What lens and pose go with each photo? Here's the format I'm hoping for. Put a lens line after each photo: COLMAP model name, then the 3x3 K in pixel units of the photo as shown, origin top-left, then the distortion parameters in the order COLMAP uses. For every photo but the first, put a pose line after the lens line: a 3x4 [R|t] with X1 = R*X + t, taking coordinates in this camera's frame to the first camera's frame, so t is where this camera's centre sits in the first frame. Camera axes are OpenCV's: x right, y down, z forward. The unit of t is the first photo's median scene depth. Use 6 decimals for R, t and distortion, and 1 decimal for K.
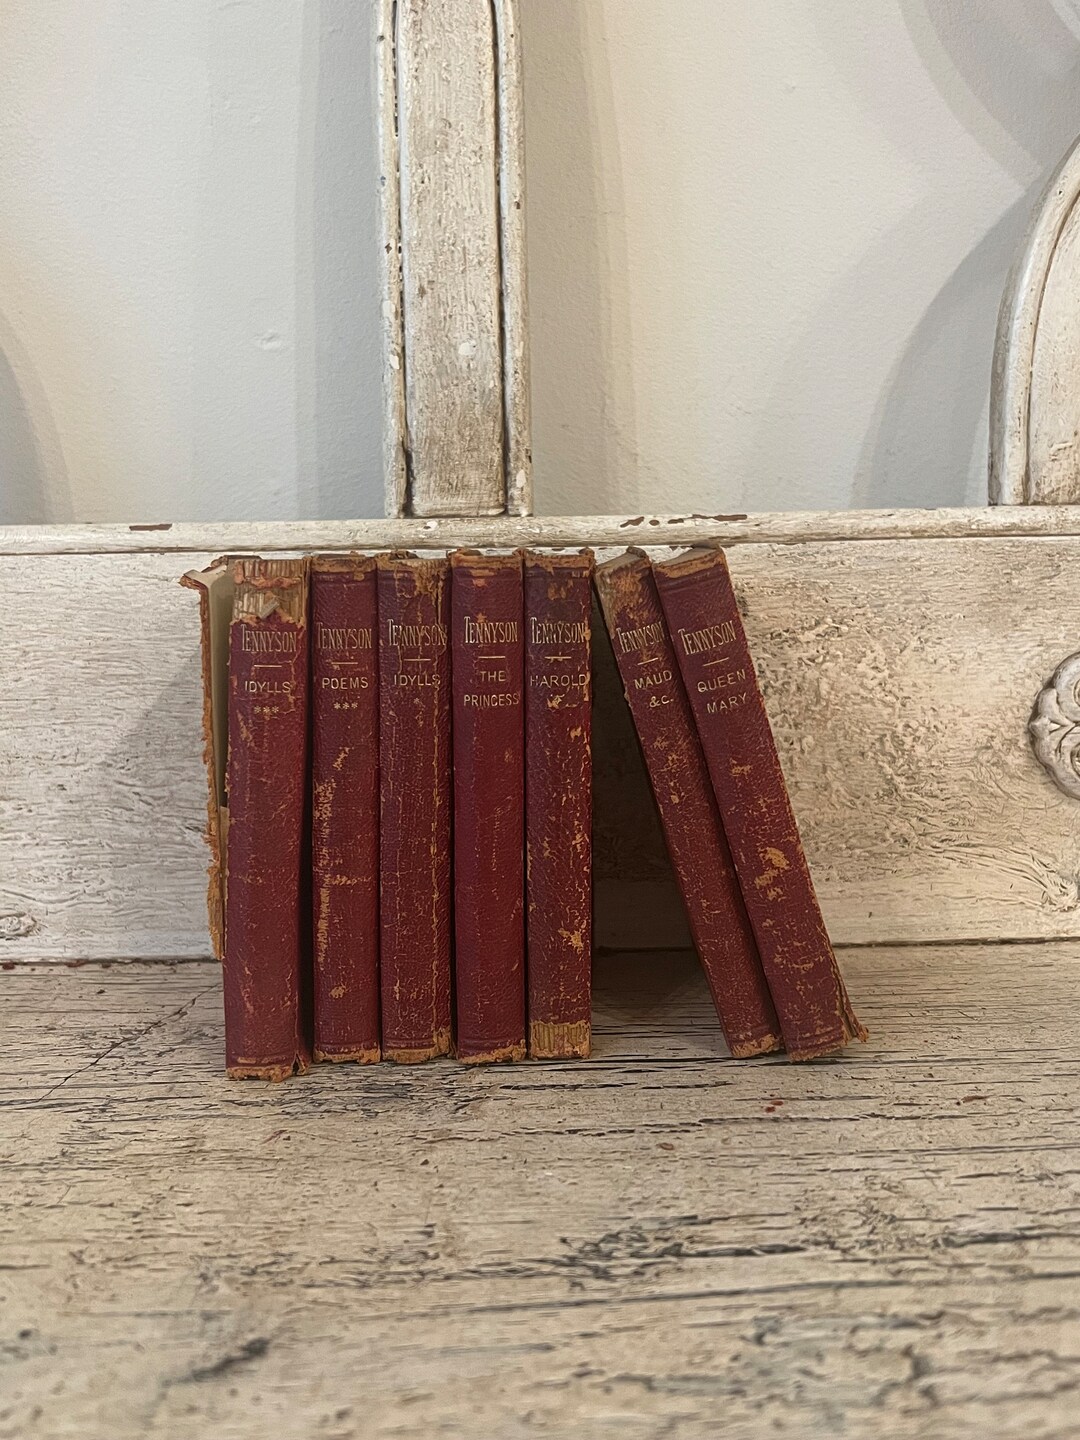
lens RADIAL K [[1358.2, 0, 540.0], [0, 1358.2, 720.0], [0, 0, 1]] dist [0.067560, -0.169746]
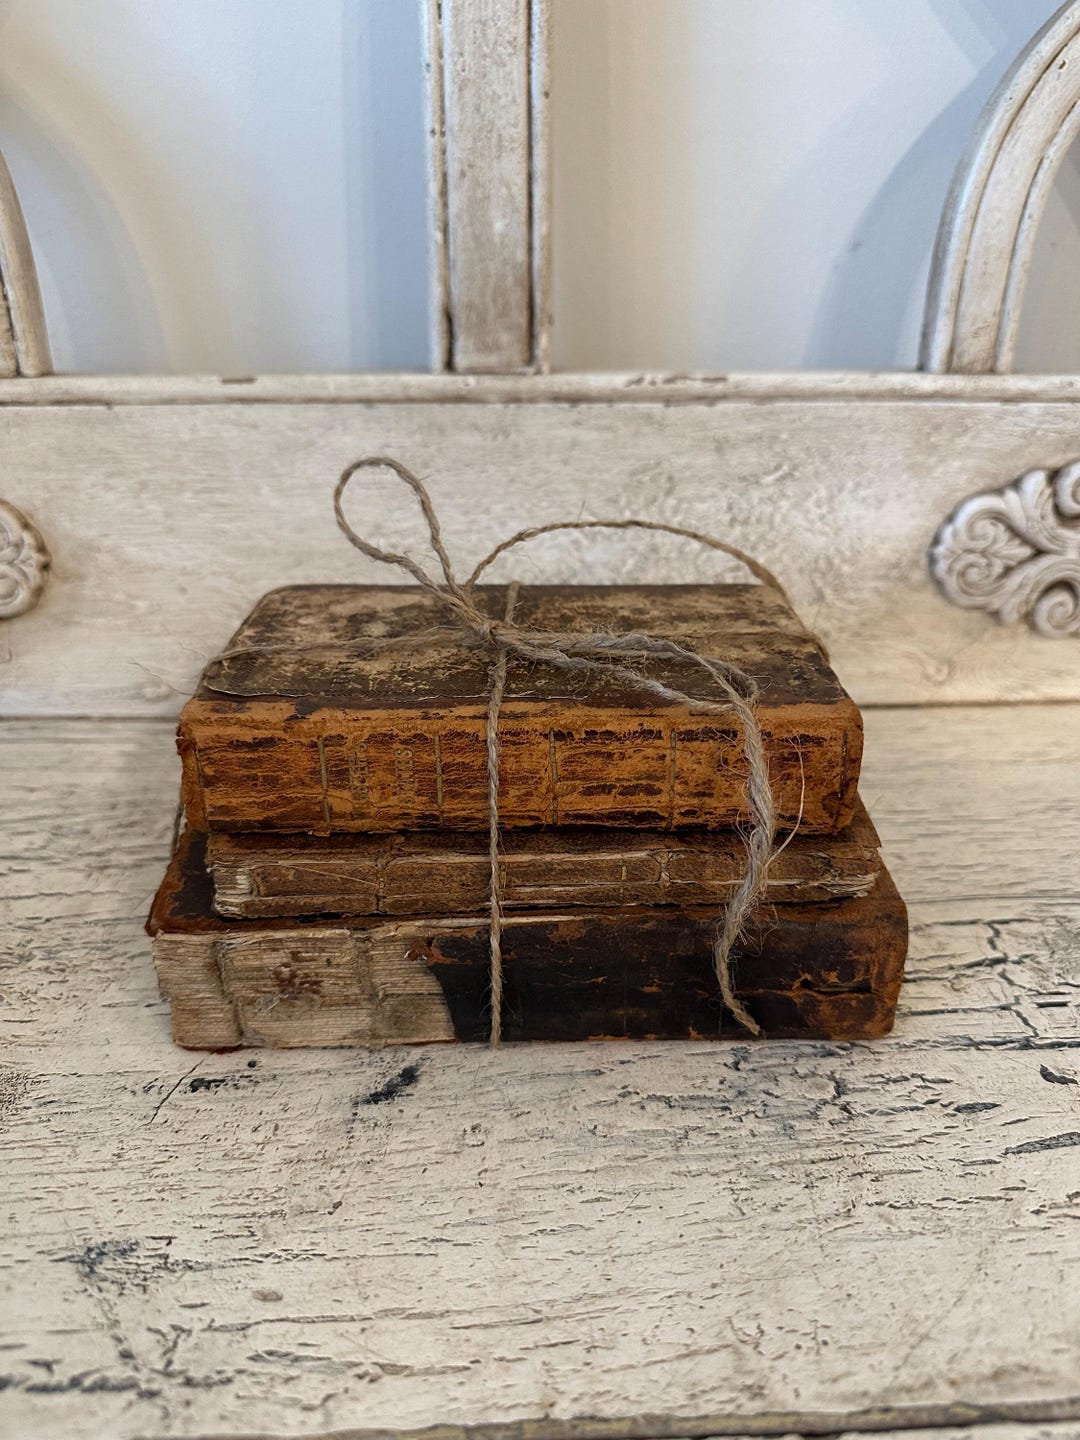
lens RADIAL K [[1082.7, 0, 540.0], [0, 1082.7, 720.0], [0, 0, 1]] dist [-0.013201, -0.007423]
pose [[0.999002, 0.001899, 0.044622, -0.099165], [-0.015286, 0.953299, 0.301642, -0.242601], [-0.041965, -0.302023, 0.952377, -0.030049]]
